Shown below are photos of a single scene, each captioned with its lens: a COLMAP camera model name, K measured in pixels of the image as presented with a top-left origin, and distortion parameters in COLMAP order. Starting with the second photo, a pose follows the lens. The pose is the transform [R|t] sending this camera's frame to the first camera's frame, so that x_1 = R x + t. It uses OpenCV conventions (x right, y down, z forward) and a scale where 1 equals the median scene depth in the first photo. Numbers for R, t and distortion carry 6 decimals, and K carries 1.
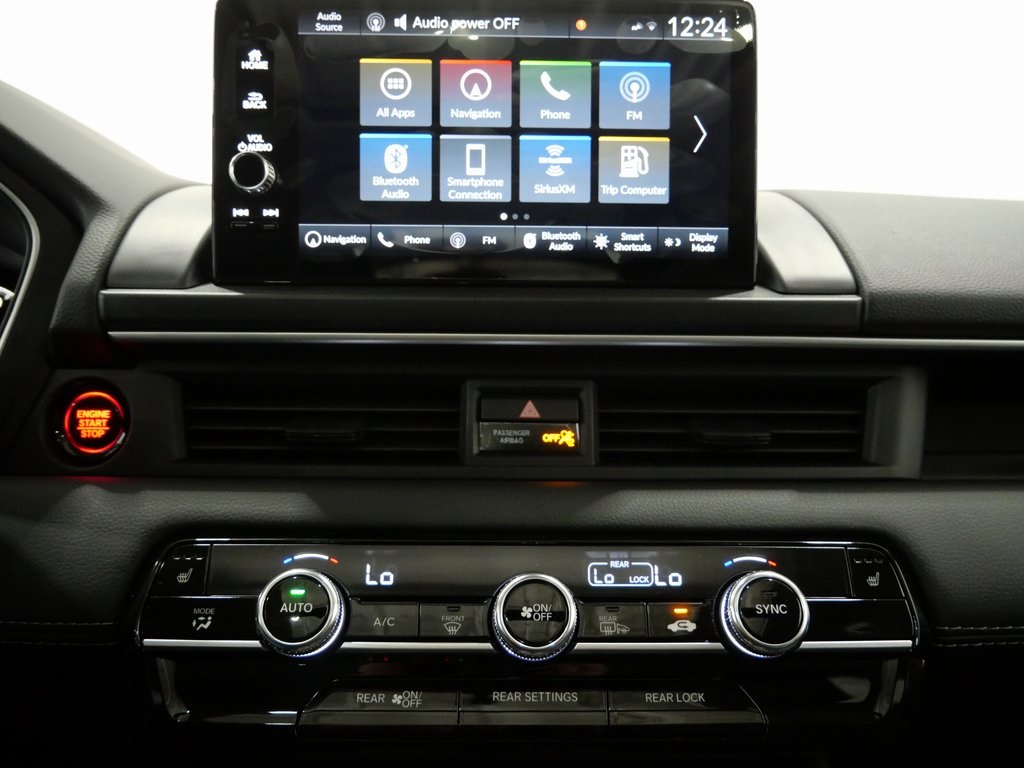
lens RADIAL K [[836.6, 0, 510.2], [0, 836.6, 387.6], [0, 0, 1]] dist [-0.032755, 0.010377]
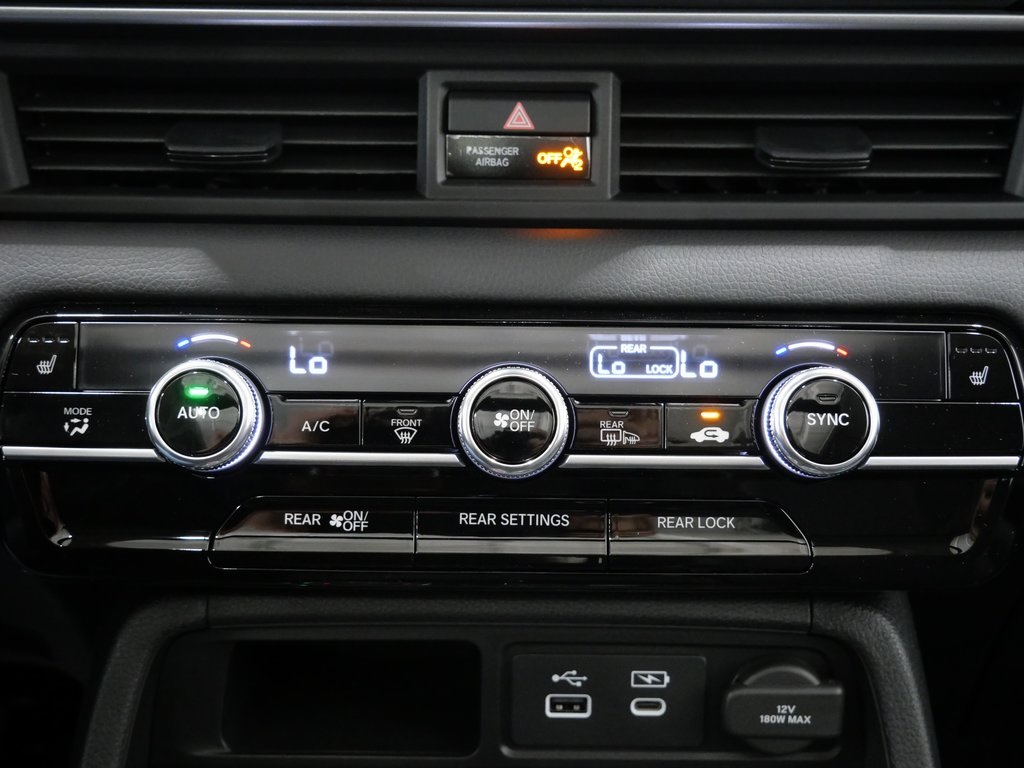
lens RADIAL K [[1339.6, 0, 513.6], [0, 1339.6, 376.9], [0, 0, 1]] dist [-0.001105, 0.000000]
pose [[0.999691, 0.009883, -0.022810, 0.049118], [-0.001834, 0.944399, 0.328797, -0.141980], [0.024791, -0.328653, 0.944125, -0.115012]]
